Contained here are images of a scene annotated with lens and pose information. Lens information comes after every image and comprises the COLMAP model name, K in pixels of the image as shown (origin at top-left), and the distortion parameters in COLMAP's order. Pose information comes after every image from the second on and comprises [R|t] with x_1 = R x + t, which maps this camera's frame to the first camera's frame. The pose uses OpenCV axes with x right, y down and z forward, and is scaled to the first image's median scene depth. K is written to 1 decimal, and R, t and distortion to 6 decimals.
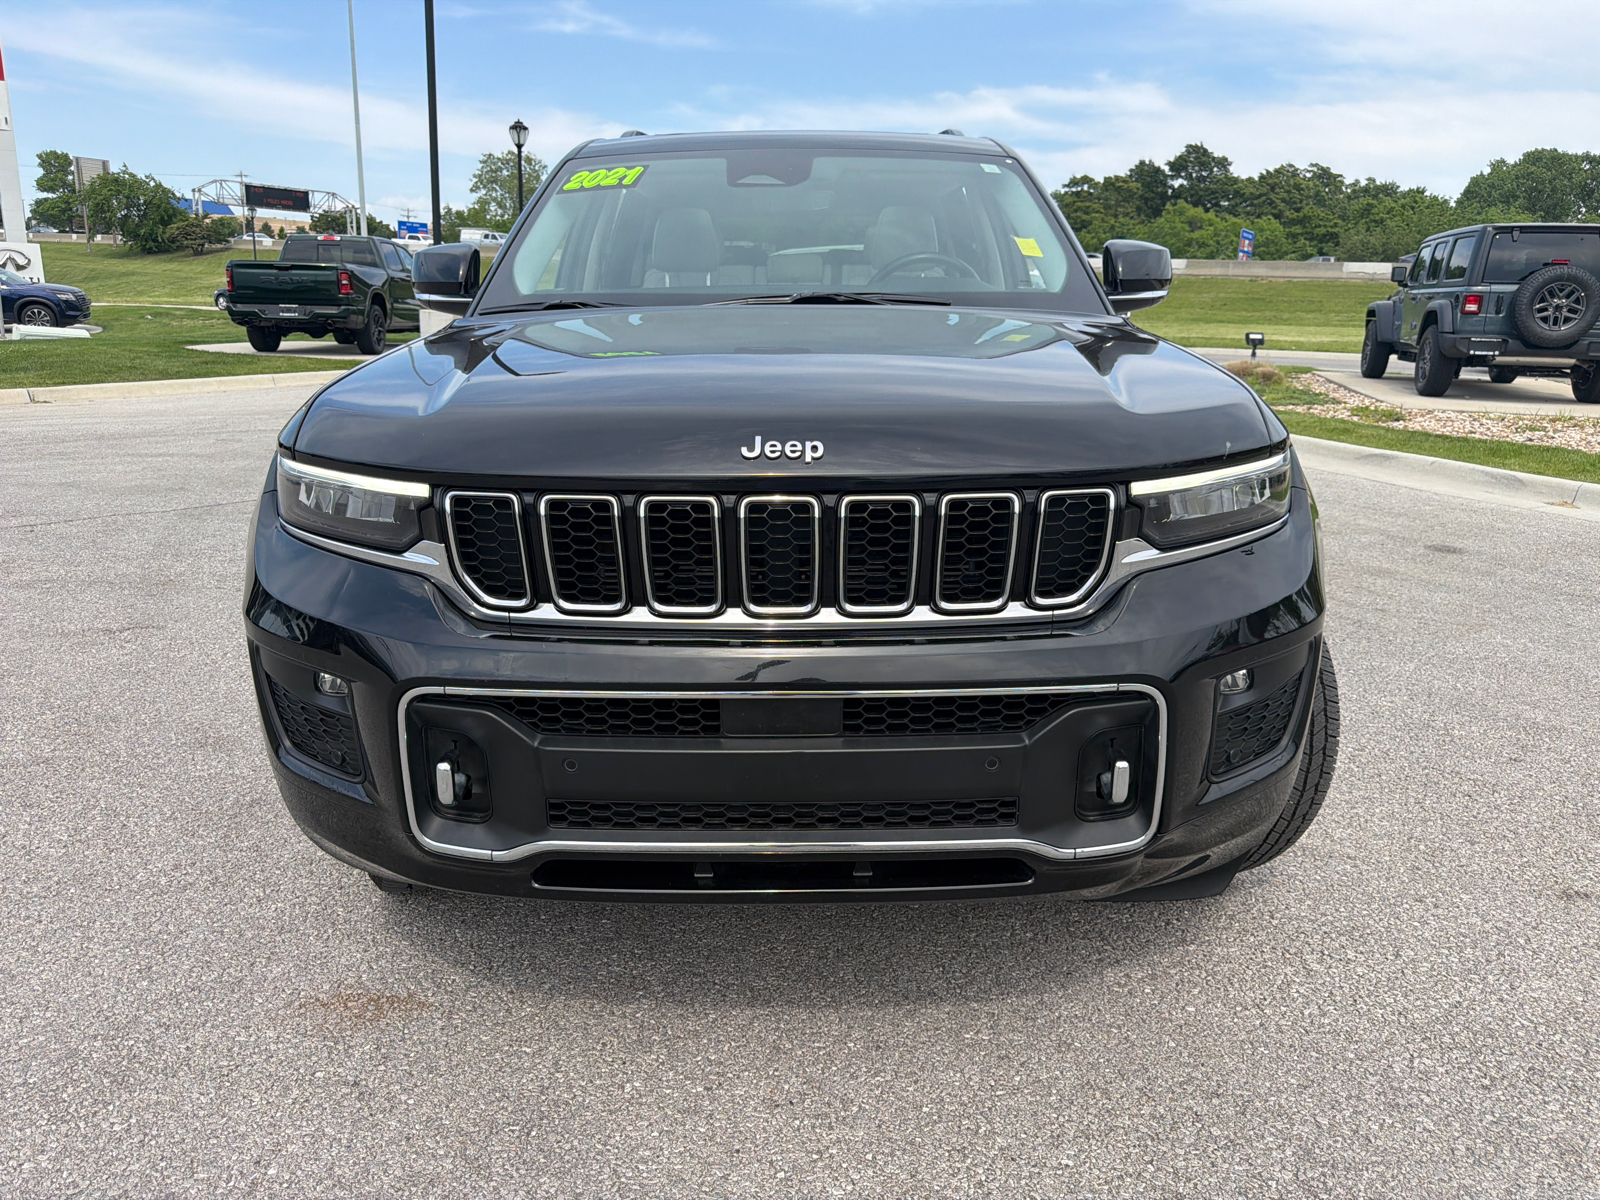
lens RADIAL K [[1170.2, 0, 800.0], [0, 1170.2, 600.0], [0, 0, 1]] dist [0.043678, -0.038048]
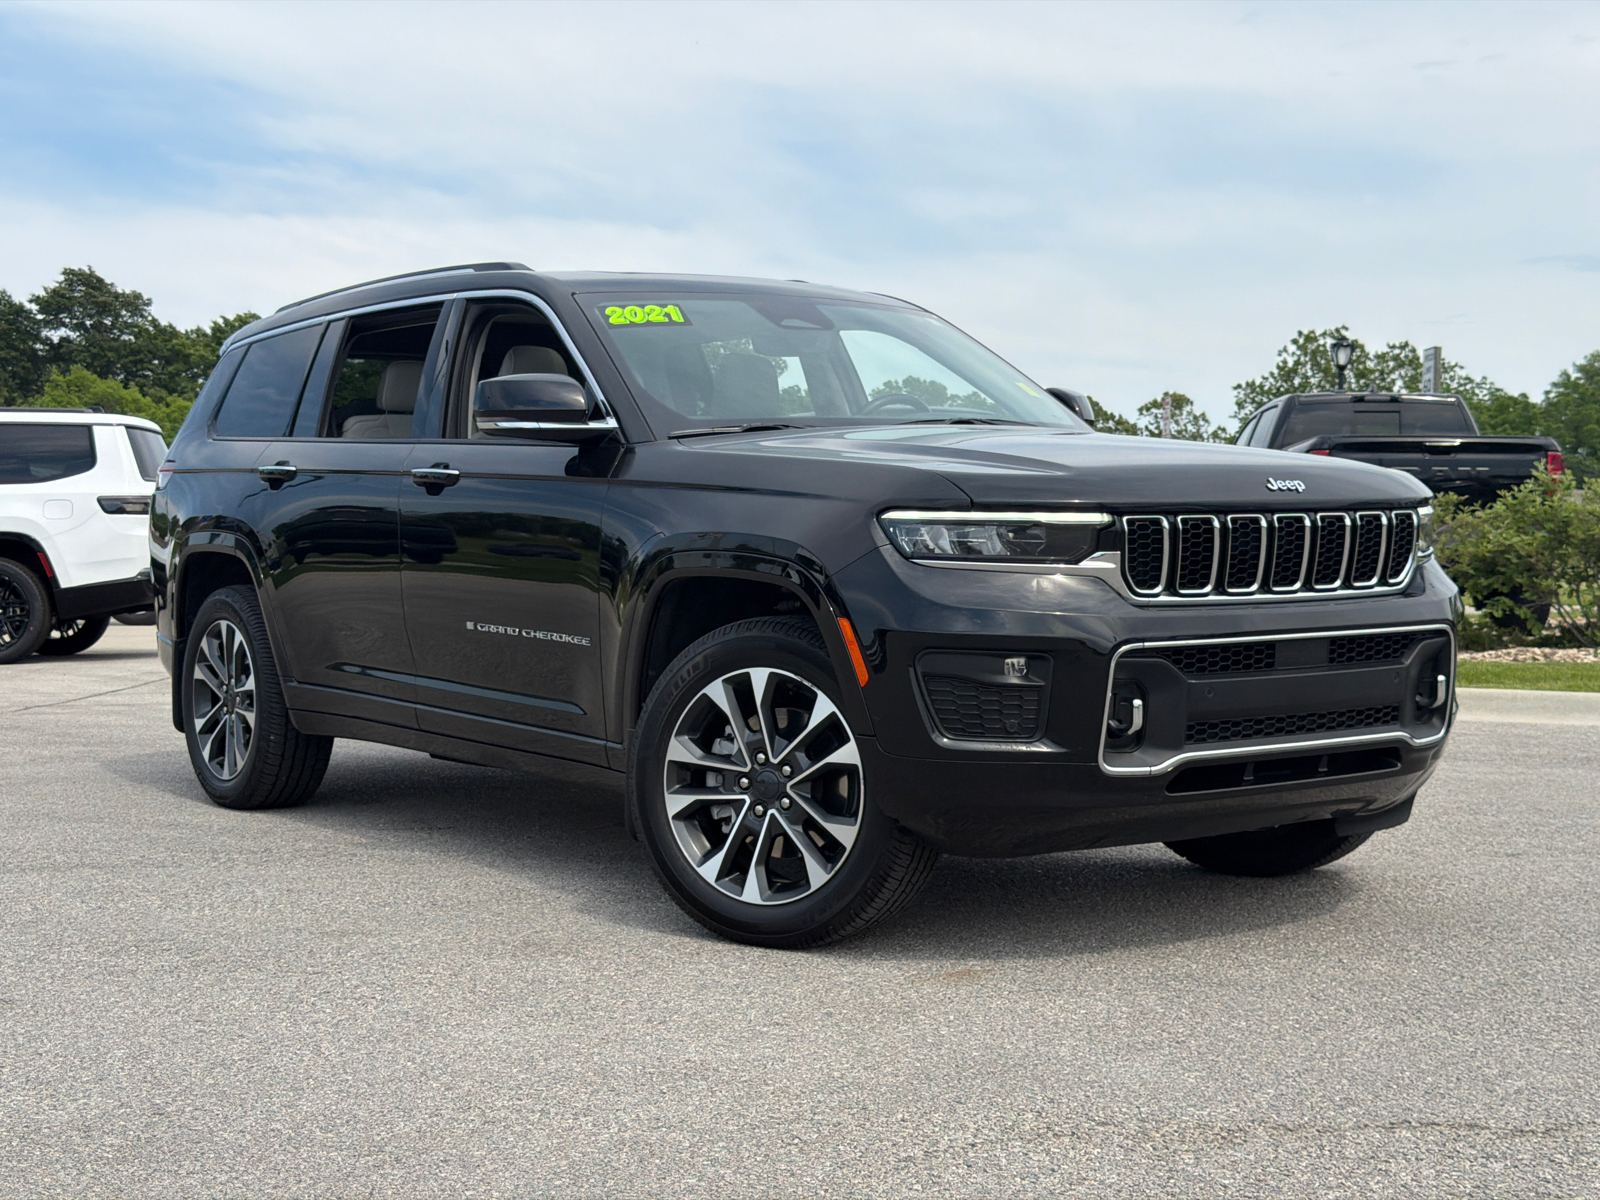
lens RADIAL K [[2335.6, 0, 825.1], [0, 2335.6, 600.5], [0, 0, 1]] dist [0.086917, 0.036824]
pose [[0.806212, -0.032239, 0.590748, -2.263270], [0.165280, 0.971031, -0.172570, 0.443807], [-0.568072, 0.236767, 0.788185, -1.064983]]
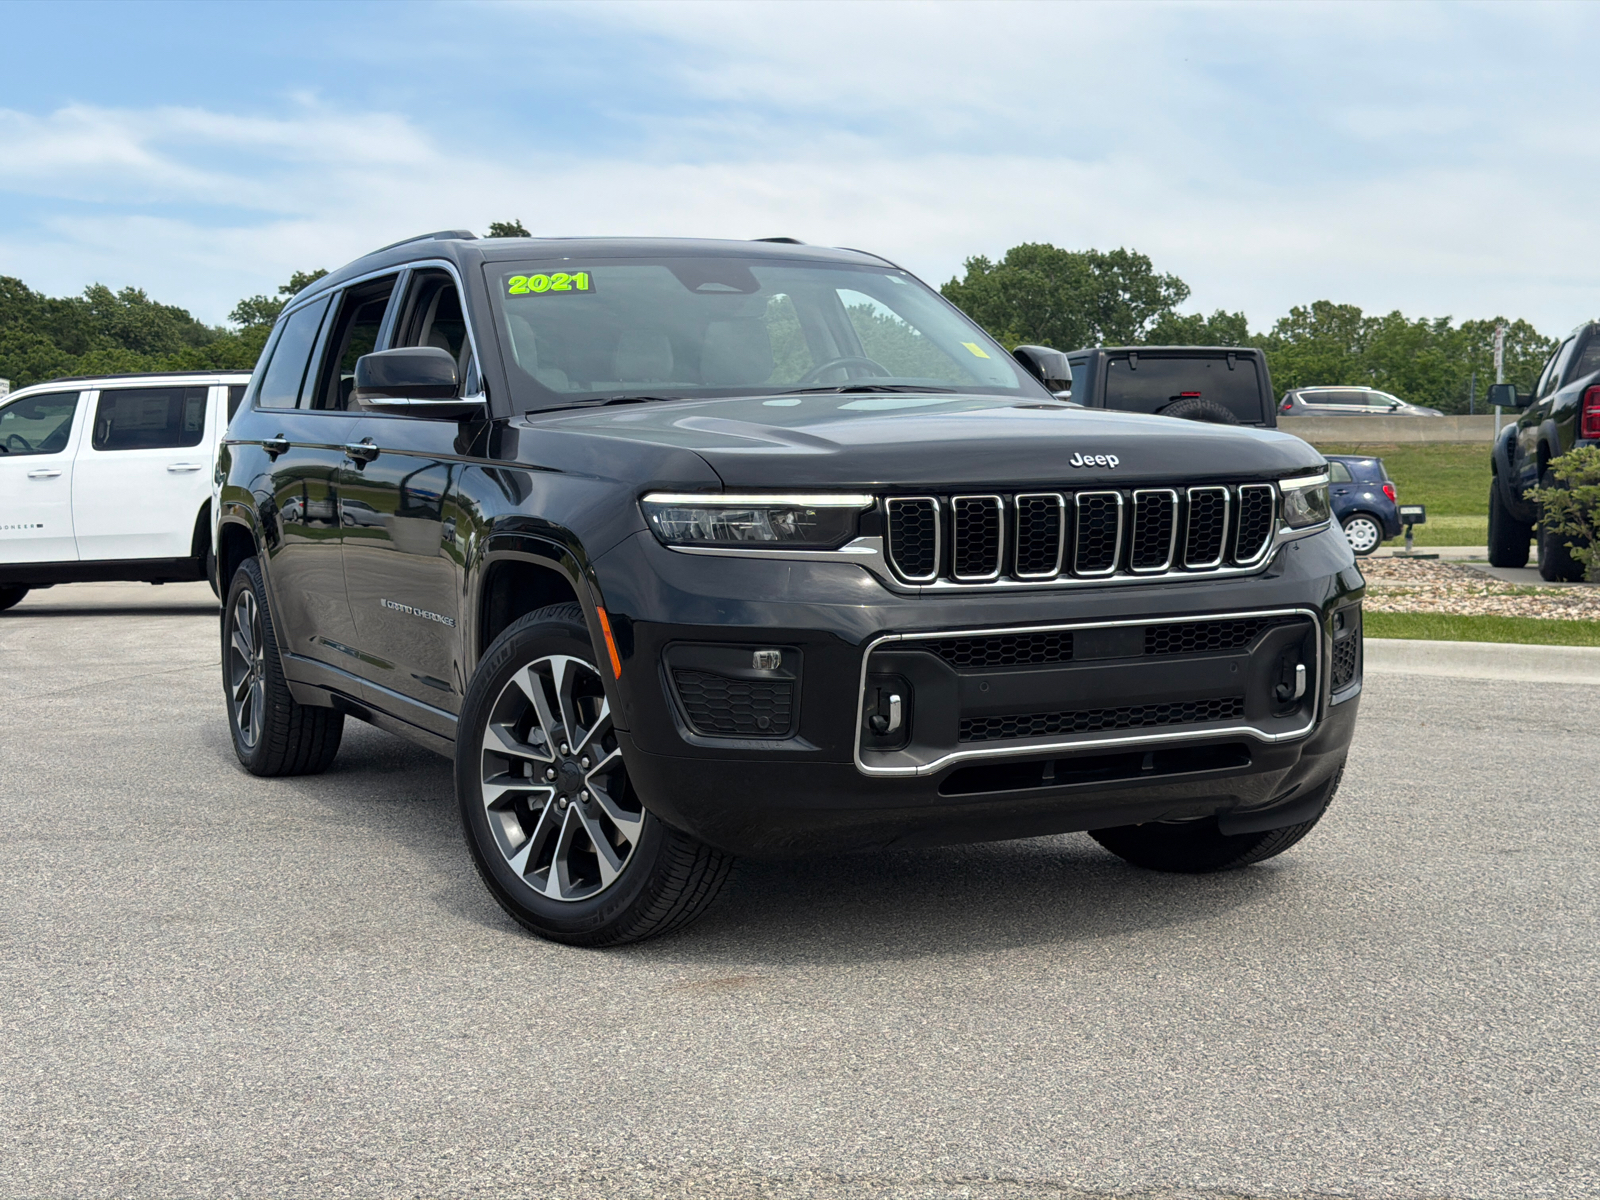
lens RADIAL K [[2335.6, 0, 825.1], [0, 2335.6, 600.5], [0, 0, 1]] dist [0.086917, 0.036824]
pose [[0.899969, -0.048647, 0.433232, -1.502601], [0.136281, 0.975345, -0.173580, 0.477259], [-0.414106, 0.215258, 0.884409, -1.345000]]
